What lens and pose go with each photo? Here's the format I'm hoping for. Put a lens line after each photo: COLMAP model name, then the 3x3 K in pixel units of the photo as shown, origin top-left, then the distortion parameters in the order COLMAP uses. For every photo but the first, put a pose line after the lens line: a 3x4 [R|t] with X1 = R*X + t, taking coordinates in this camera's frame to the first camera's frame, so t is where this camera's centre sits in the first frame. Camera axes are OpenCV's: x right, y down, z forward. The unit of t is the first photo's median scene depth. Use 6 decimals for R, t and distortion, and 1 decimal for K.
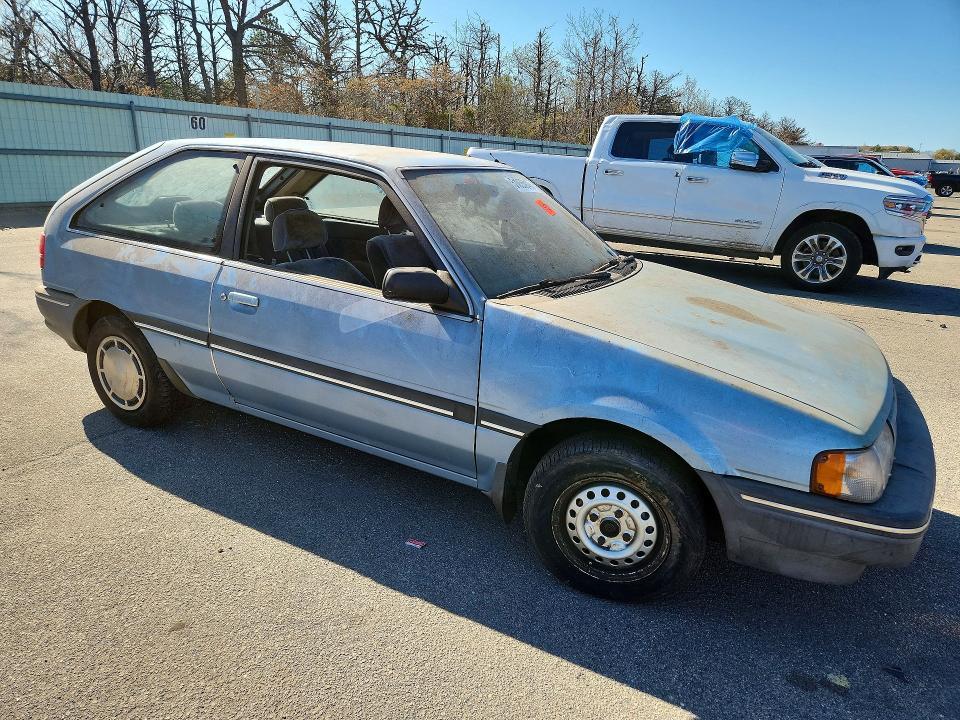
lens RADIAL K [[740.2, 0, 480.0], [0, 740.2, 360.0], [0, 0, 1]] dist [0.063218, -0.005209]
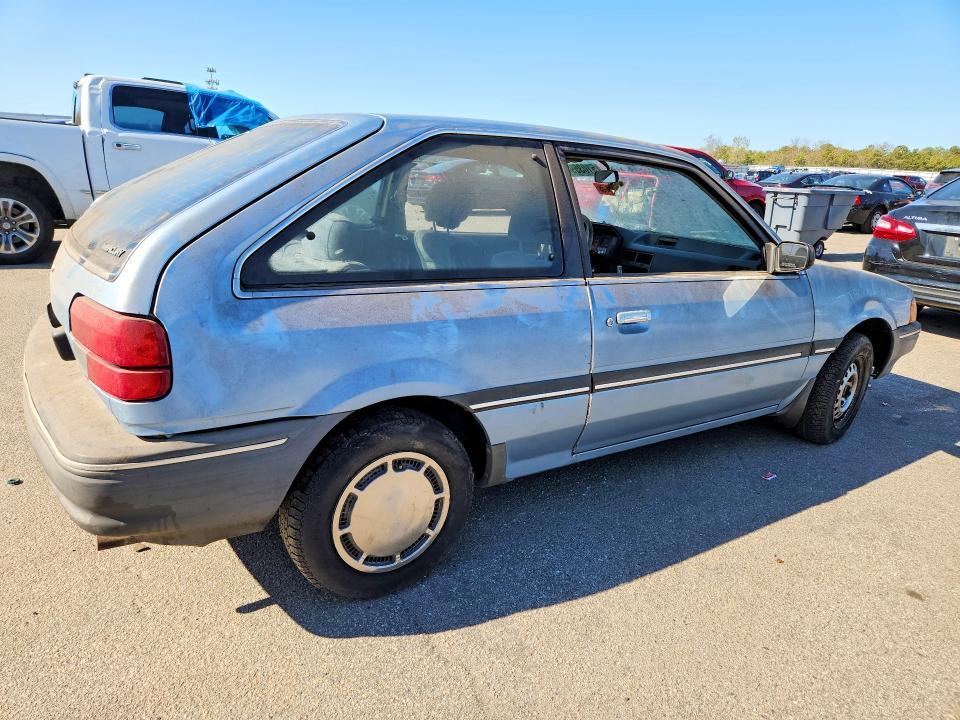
lens RADIAL K [[740.2, 0, 480.0], [0, 740.2, 360.0], [0, 0, 1]] dist [0.063218, -0.005209]
pose [[0.354872, -0.261109, 0.897713, -1.047894], [0.222818, 0.956160, 0.190028, -0.213521], [-0.907975, 0.132591, 0.397494, 0.758529]]
